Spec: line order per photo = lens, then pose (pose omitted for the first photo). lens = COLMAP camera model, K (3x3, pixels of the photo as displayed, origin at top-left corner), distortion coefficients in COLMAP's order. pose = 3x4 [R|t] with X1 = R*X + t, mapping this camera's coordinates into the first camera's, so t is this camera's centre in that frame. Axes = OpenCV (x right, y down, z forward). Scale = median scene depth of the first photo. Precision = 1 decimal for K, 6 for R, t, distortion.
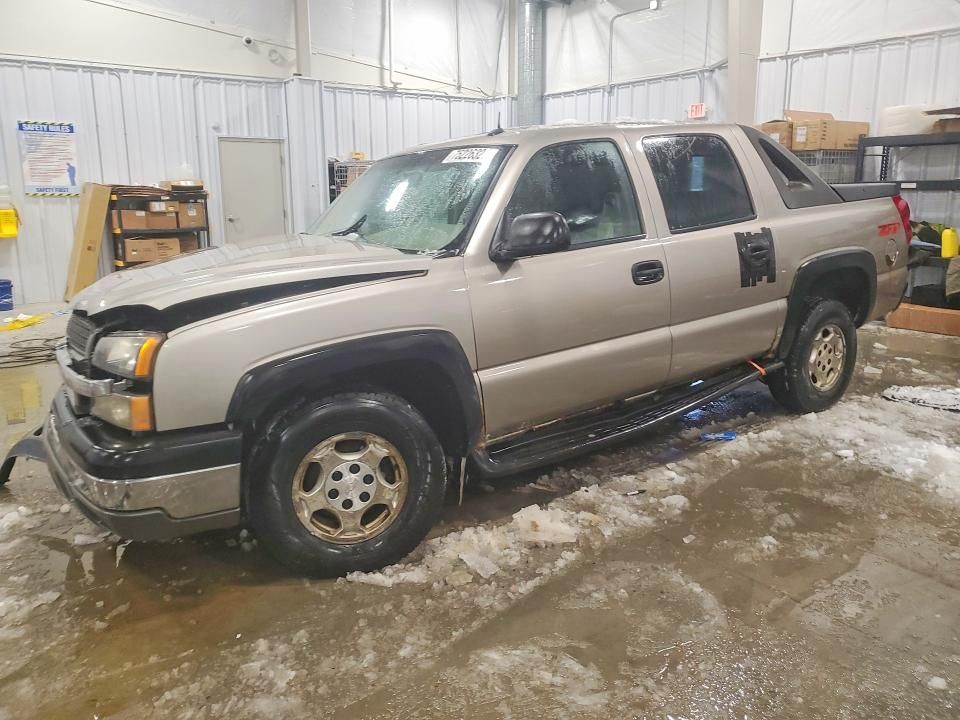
lens RADIAL K [[742.1, 0, 480.0], [0, 742.1, 360.0], [0, 0, 1]] dist [0.012198, 0.013130]
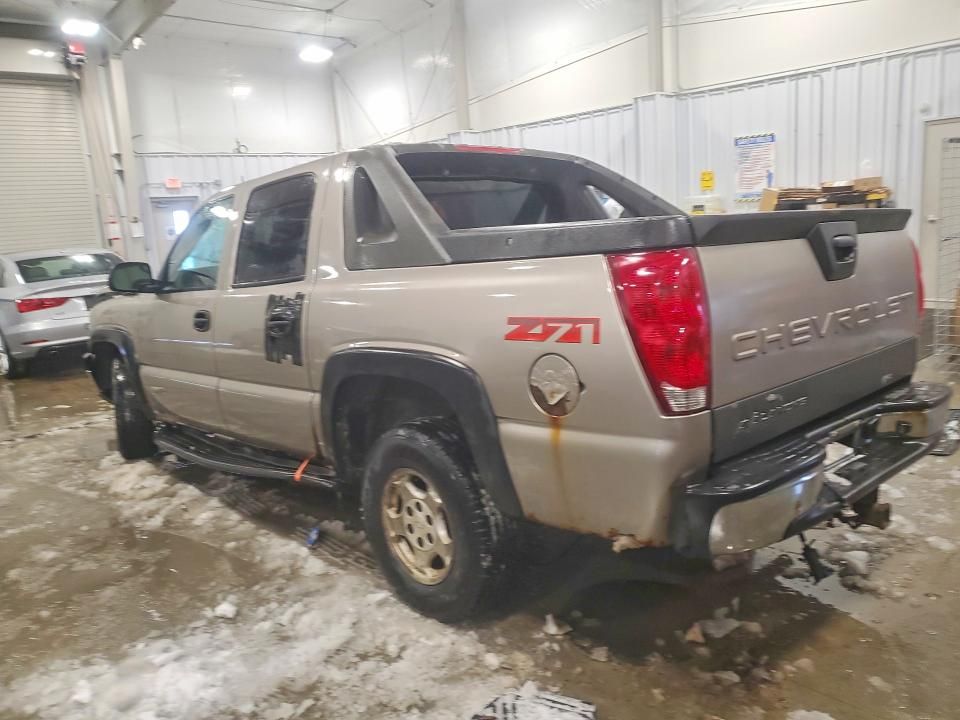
lens RADIAL K [[742.1, 0, 480.0], [0, 742.1, 360.0], [0, 0, 1]] dist [0.012198, 0.013130]
pose [[0.118291, 0.194359, -0.973772, 1.099226], [-0.158057, 0.971840, 0.174773, -0.259379], [0.980319, 0.133238, 0.145680, 1.028130]]
